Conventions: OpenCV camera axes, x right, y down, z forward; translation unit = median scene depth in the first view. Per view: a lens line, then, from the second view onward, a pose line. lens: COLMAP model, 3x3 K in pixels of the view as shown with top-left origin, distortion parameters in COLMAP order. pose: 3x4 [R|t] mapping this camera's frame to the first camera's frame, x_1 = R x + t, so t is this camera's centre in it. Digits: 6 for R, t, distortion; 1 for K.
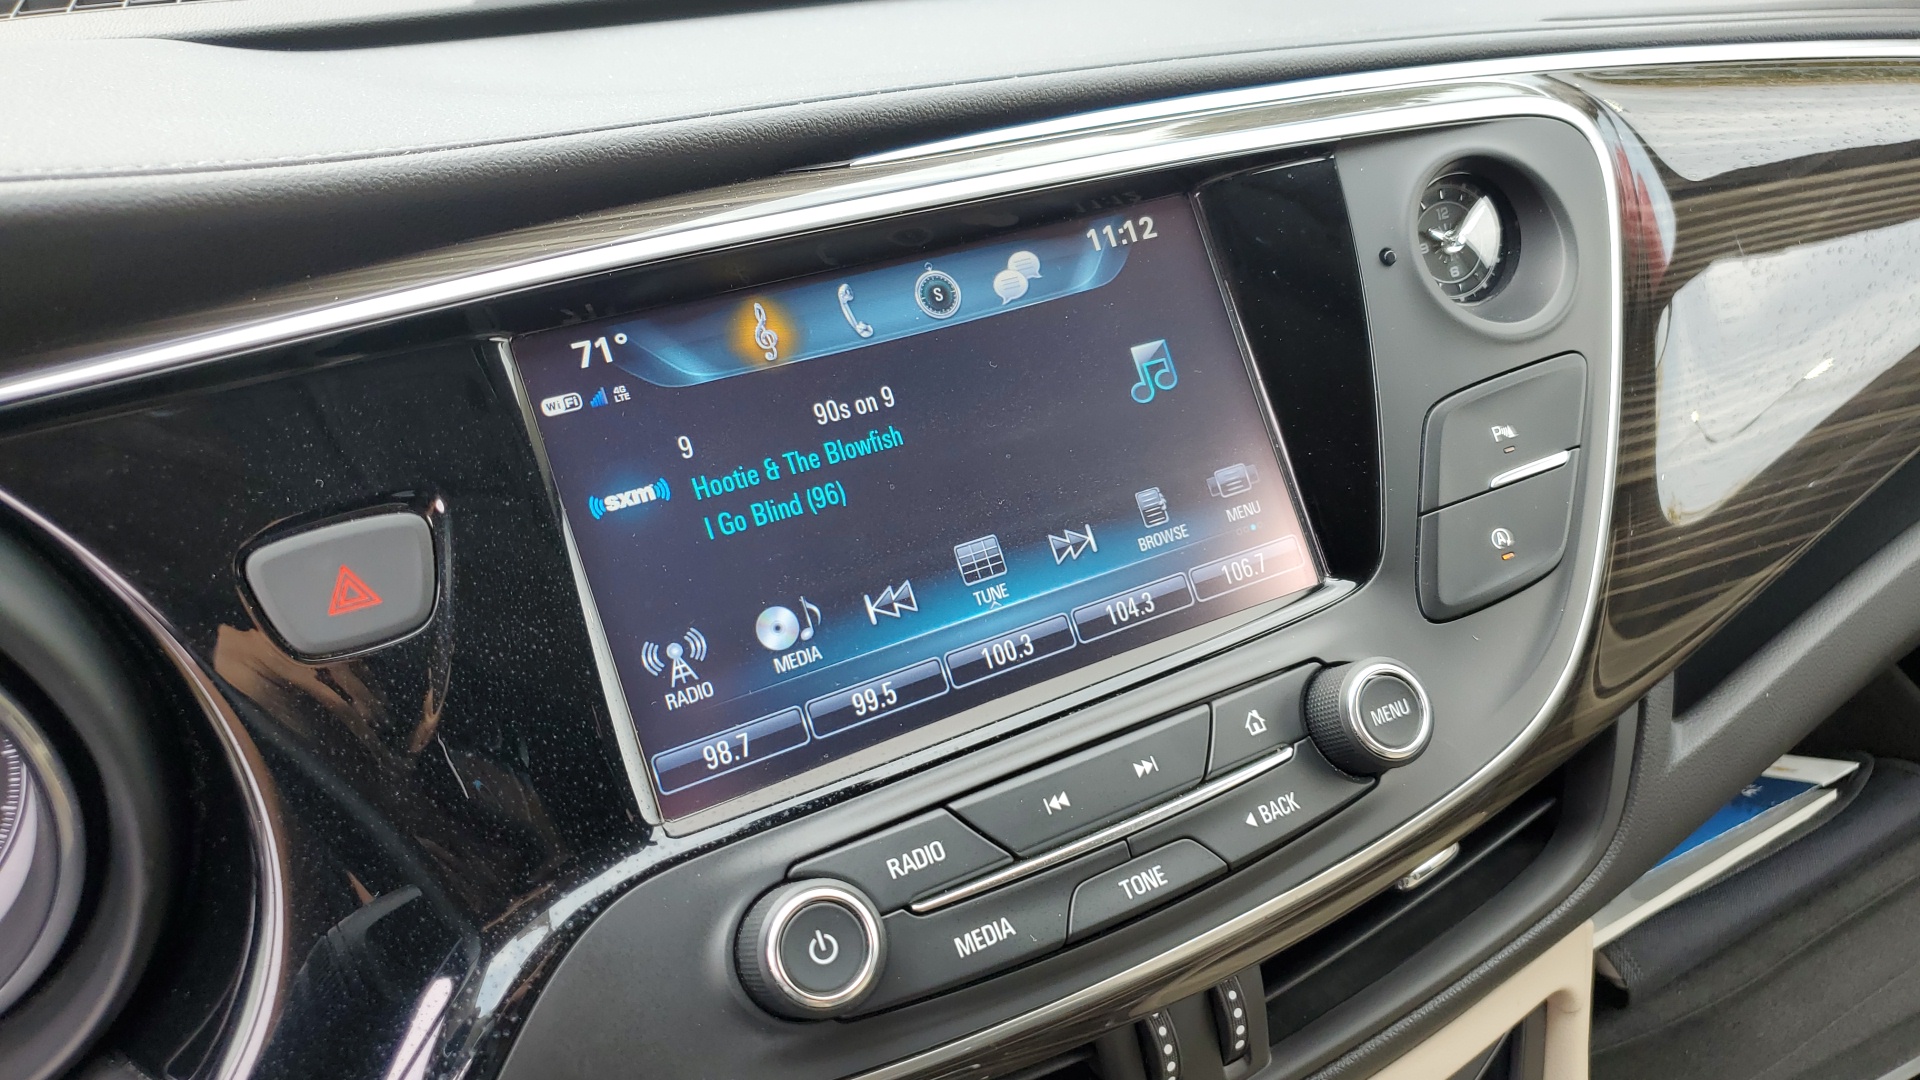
lens RADIAL K [[1413.9, 0, 990.7], [0, 1413.9, 527.7], [0, 0, 1]] dist [0.007835, 0.004868]
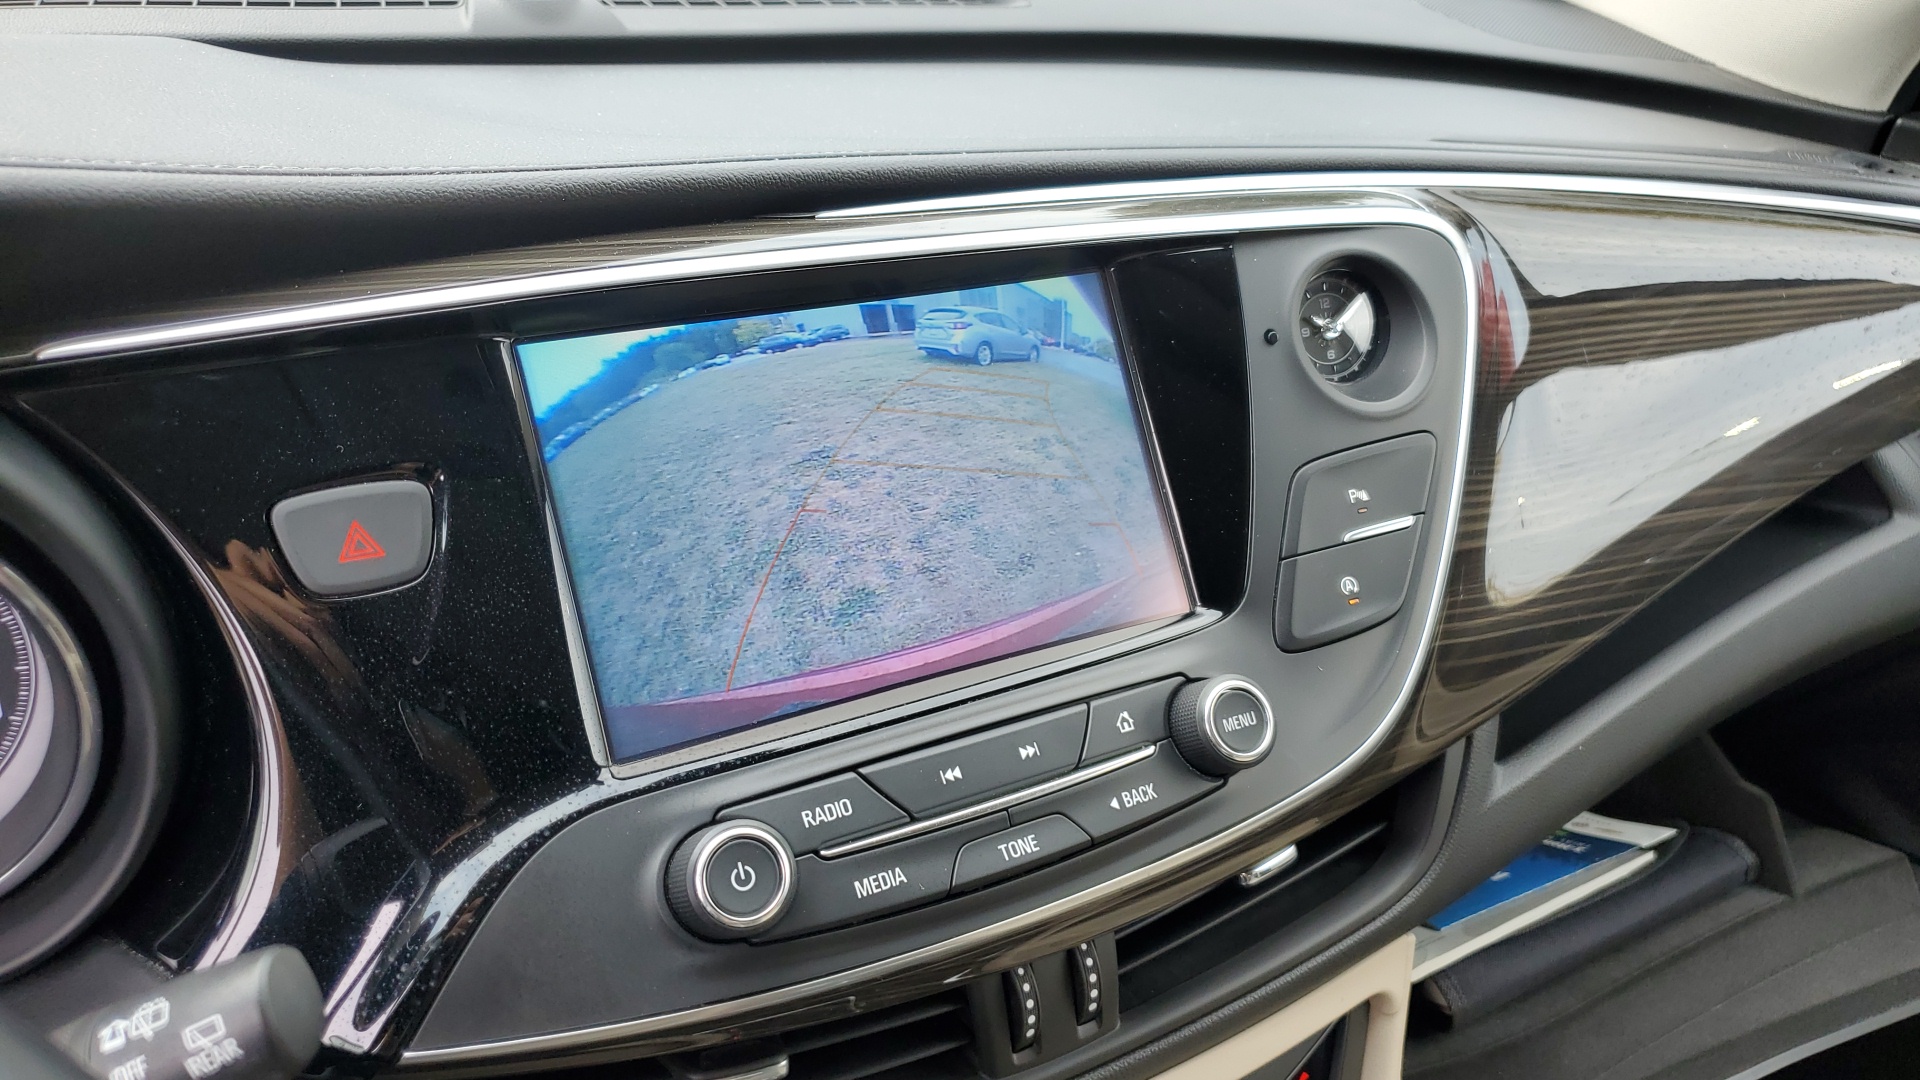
lens RADIAL K [[1447.9, 0, 1006.4], [0, 1447.9, 537.4], [0, 0, 1]] dist [0.008781, -0.004885]
pose [[0.994425, 0.079172, 0.069642, -0.006005], [-0.077208, 0.996549, -0.030468, 0.029755], [-0.071814, 0.024922, 0.997107, -0.189267]]
